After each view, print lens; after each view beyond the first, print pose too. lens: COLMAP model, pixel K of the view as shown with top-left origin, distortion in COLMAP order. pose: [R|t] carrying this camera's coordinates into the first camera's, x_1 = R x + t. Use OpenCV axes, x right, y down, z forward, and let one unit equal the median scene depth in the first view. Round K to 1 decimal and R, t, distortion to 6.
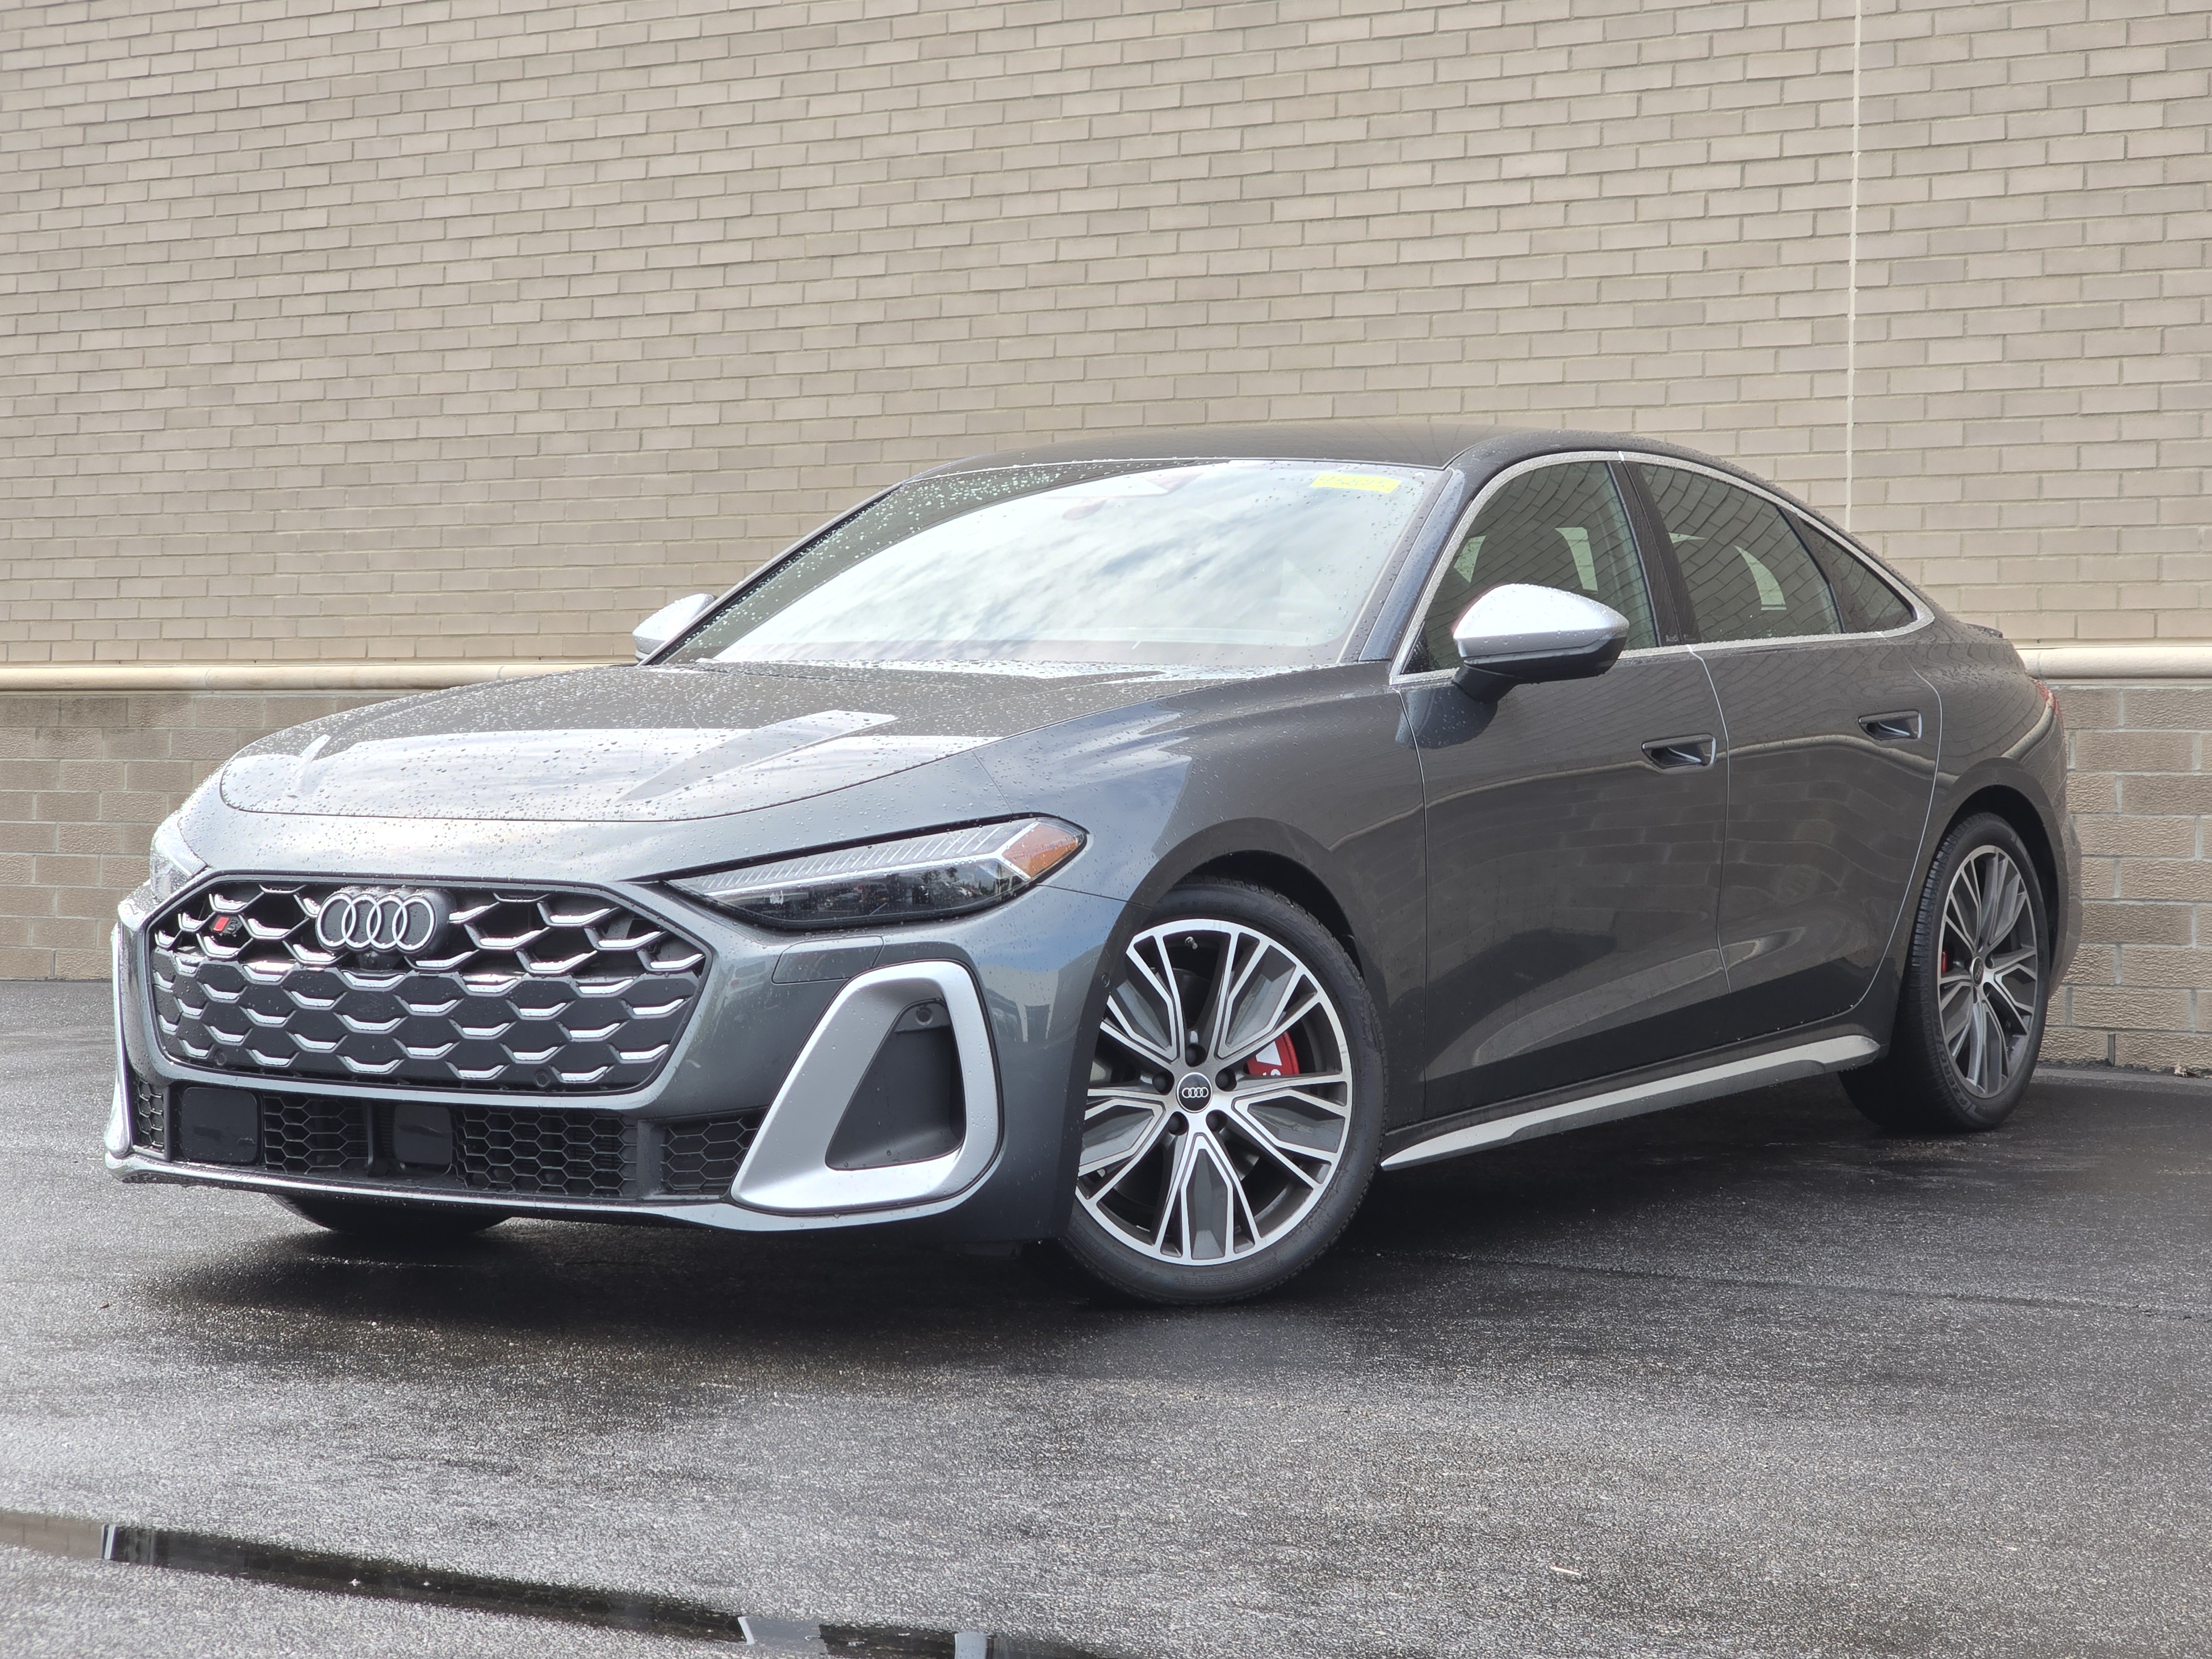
lens RADIAL K [[4231.4, 0, 1189.5], [0, 4231.4, 815.2], [0, 0, 1]] dist [-0.003816, 0.000000]
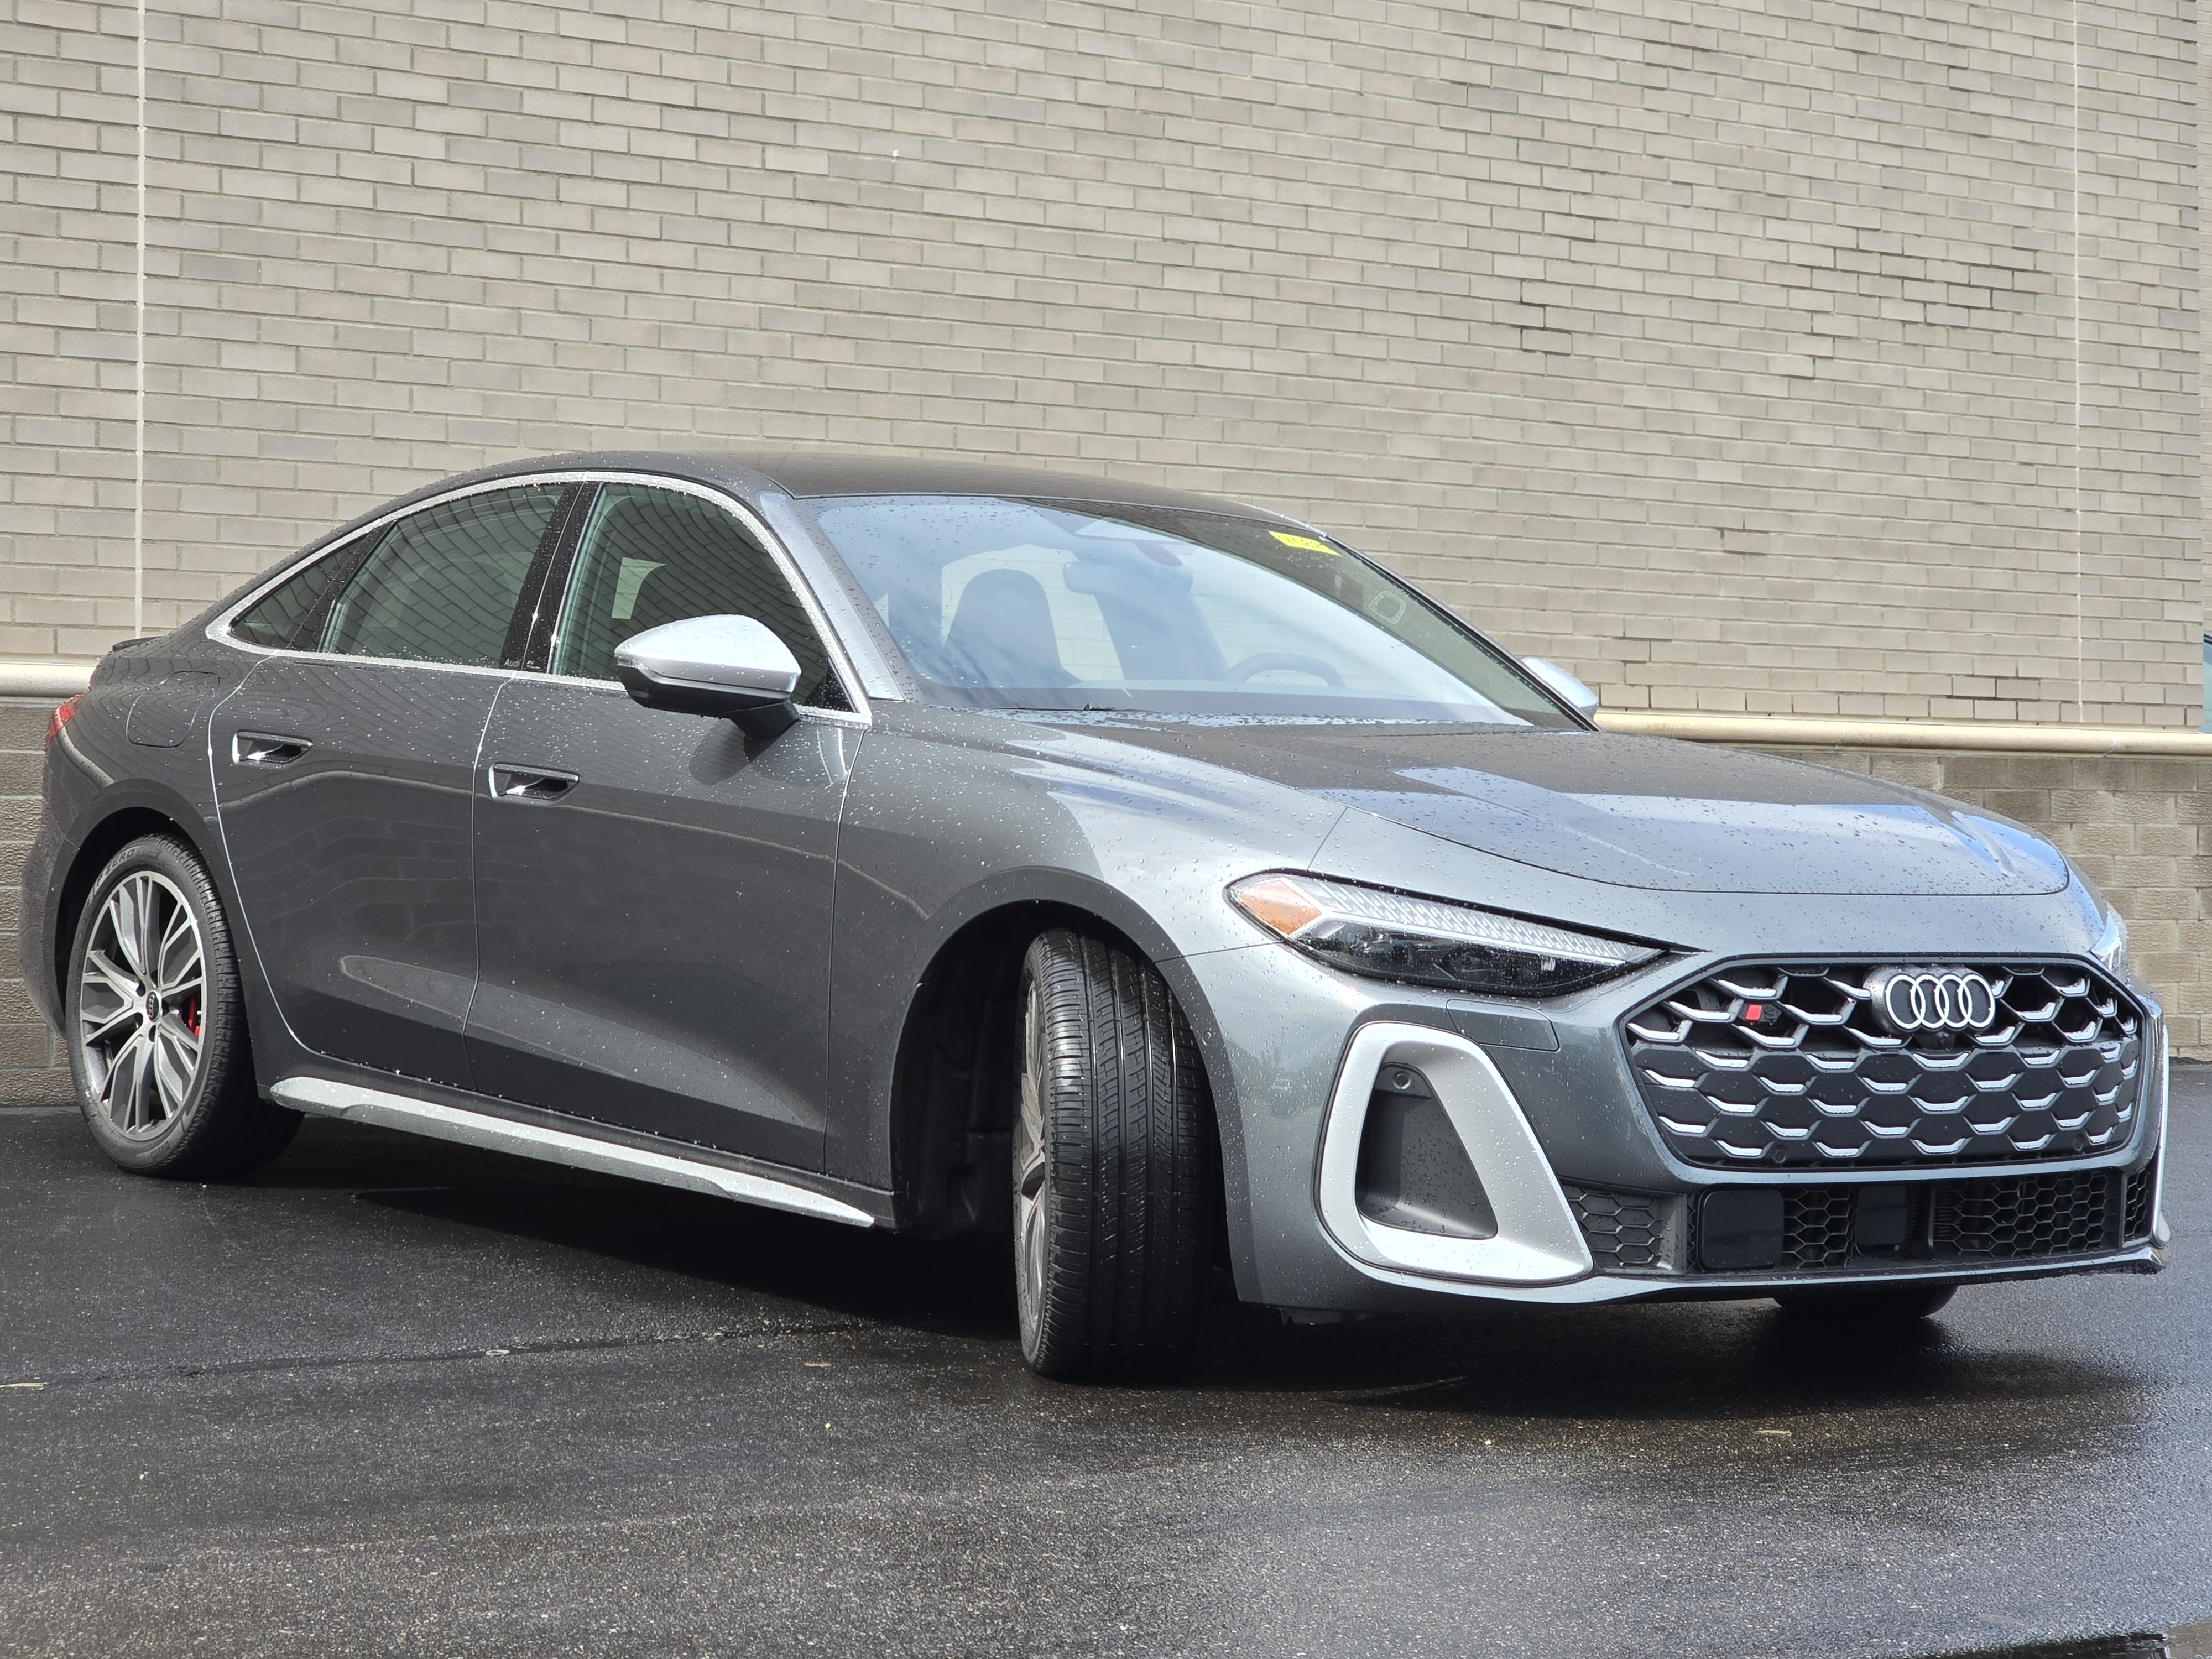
lens RADIAL K [[4531.9, 0, 1203.3], [0, 4531.9, 810.9], [0, 0, 1]] dist [-0.004774, 0.000000]
pose [[0.309997, -0.006746, 0.950714, -0.710694], [-0.001226, 0.999971, 0.007495, -0.015339], [-0.950737, -0.003489, 0.309980, 0.473689]]
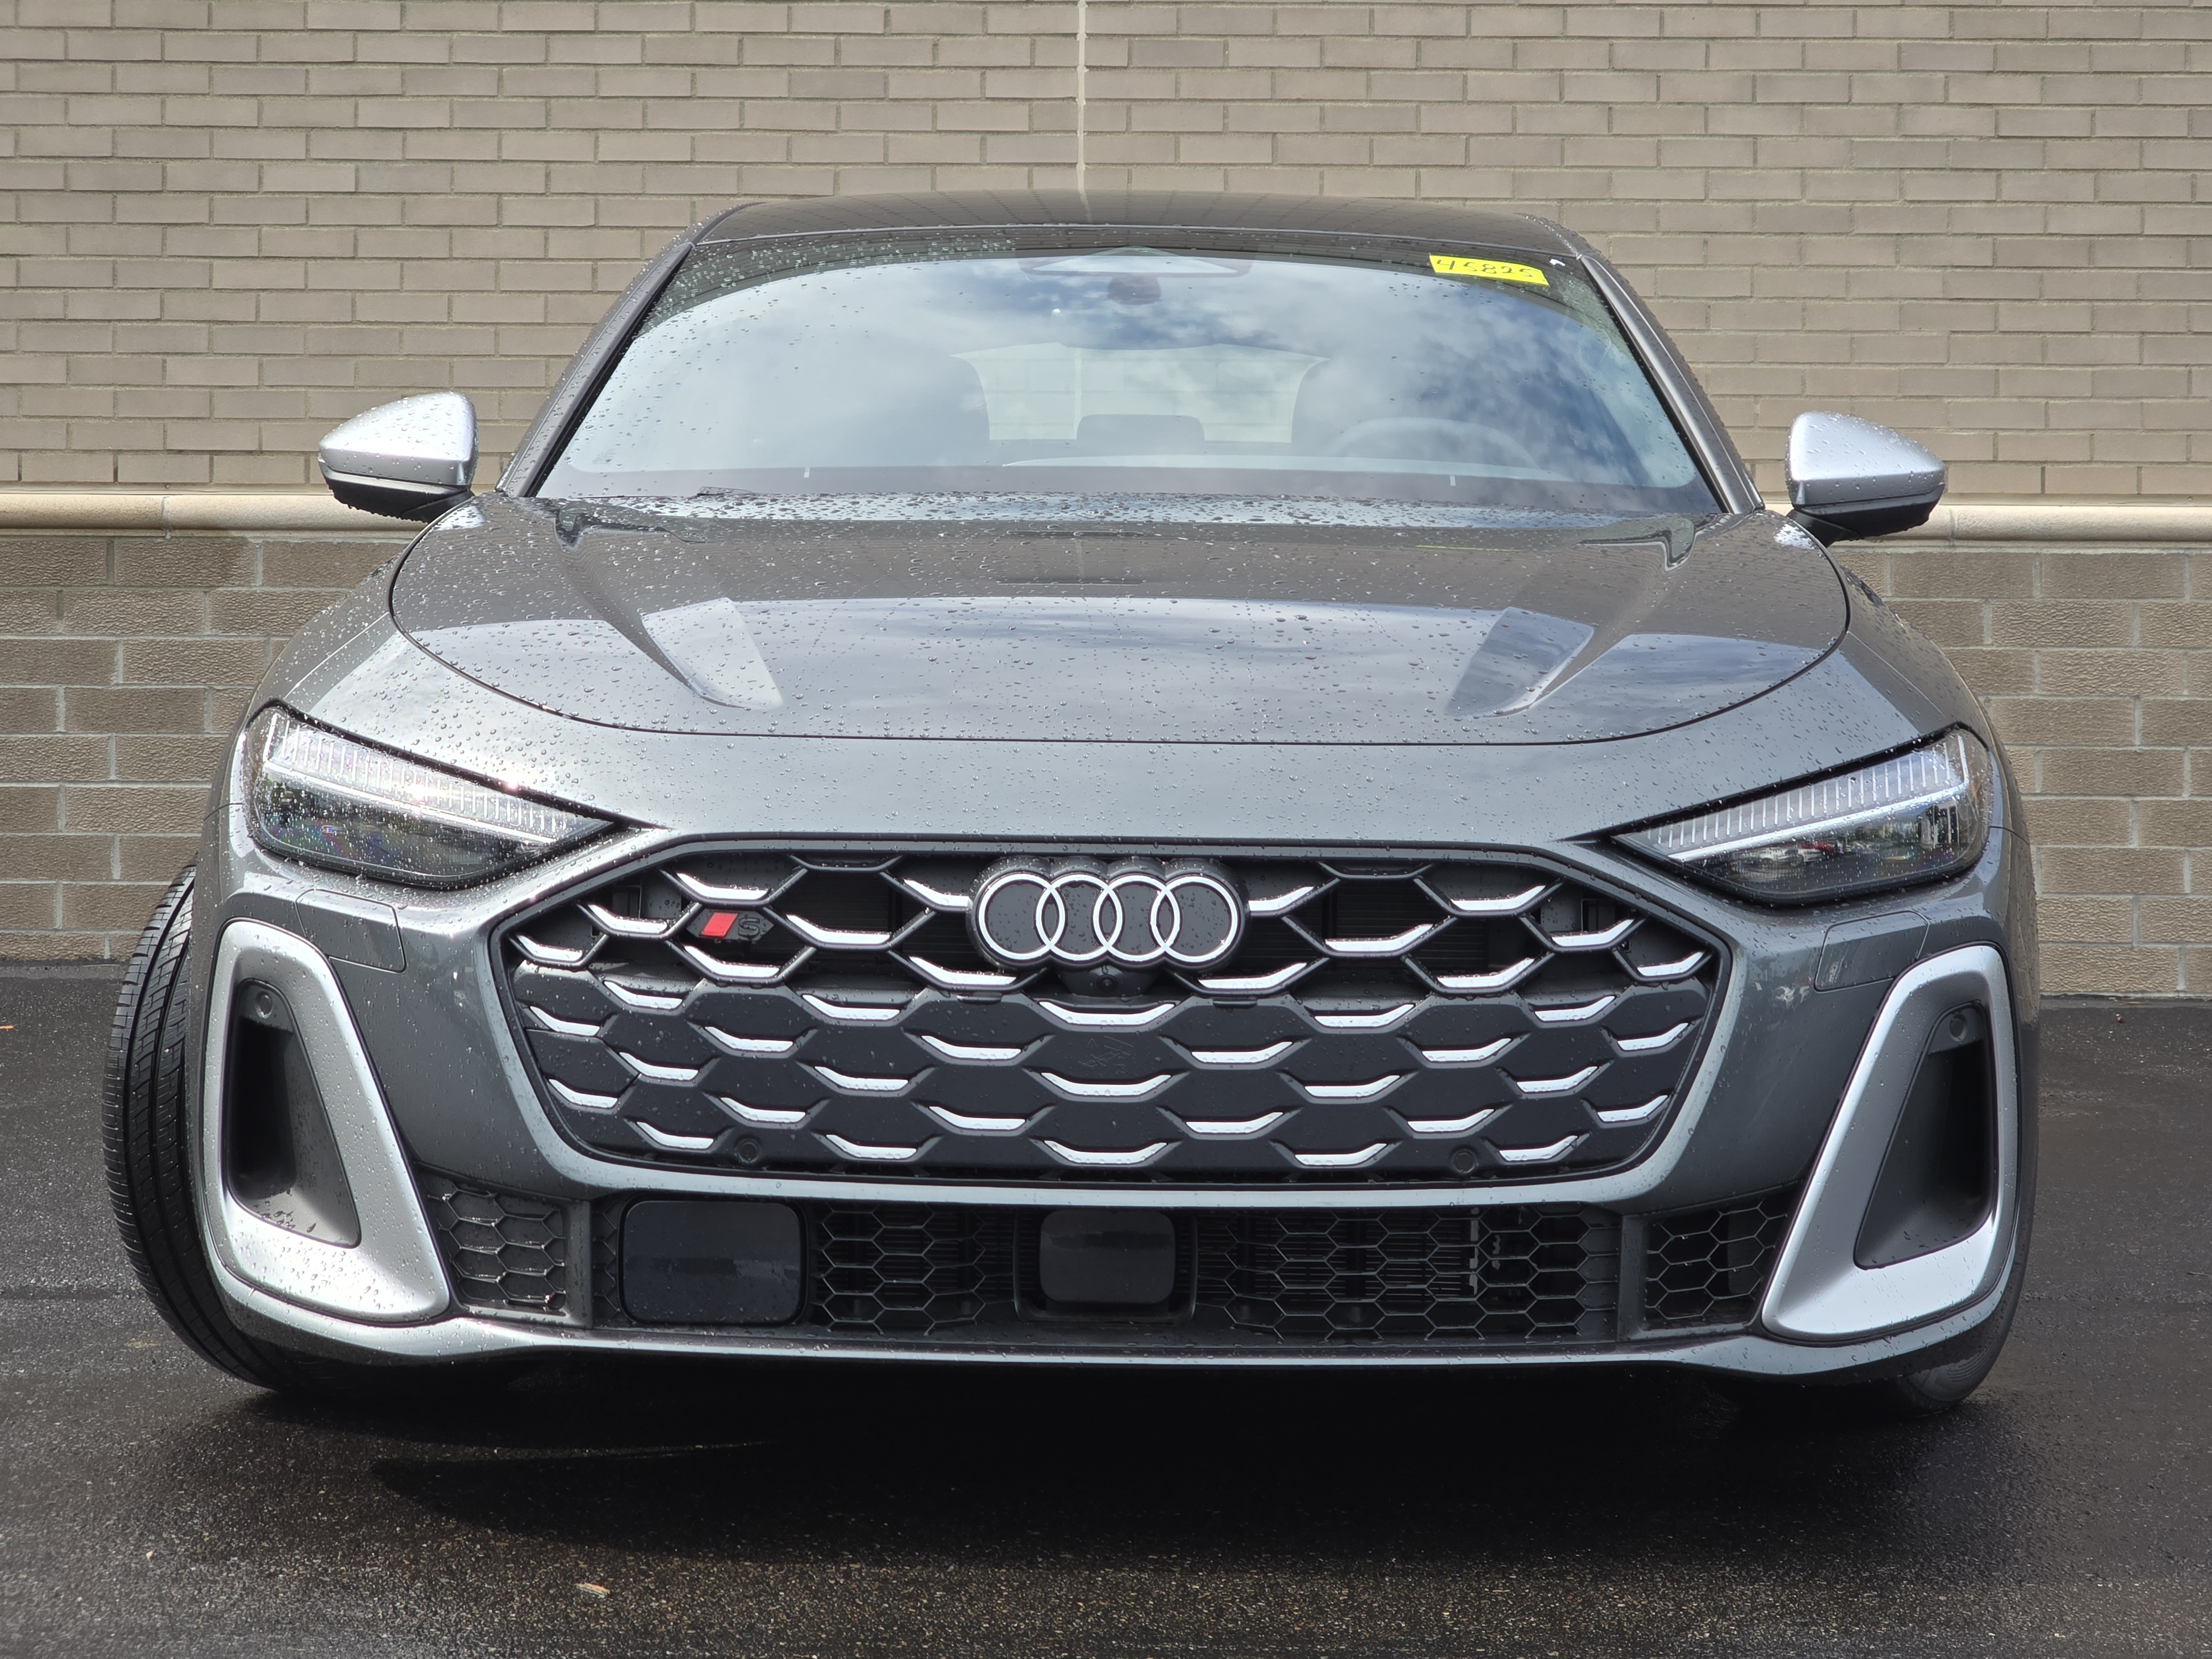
lens RADIAL K [[4398.8, 0, 1160.8], [0, 4398.8, 712.7], [0, 0, 1]] dist [-0.005173, 0.000000]
pose [[0.841515, -0.011115, 0.540119, -0.300301], [0.006324, 0.999922, 0.010724, -0.006412], [-0.540197, -0.005609, 0.841520, 0.260648]]
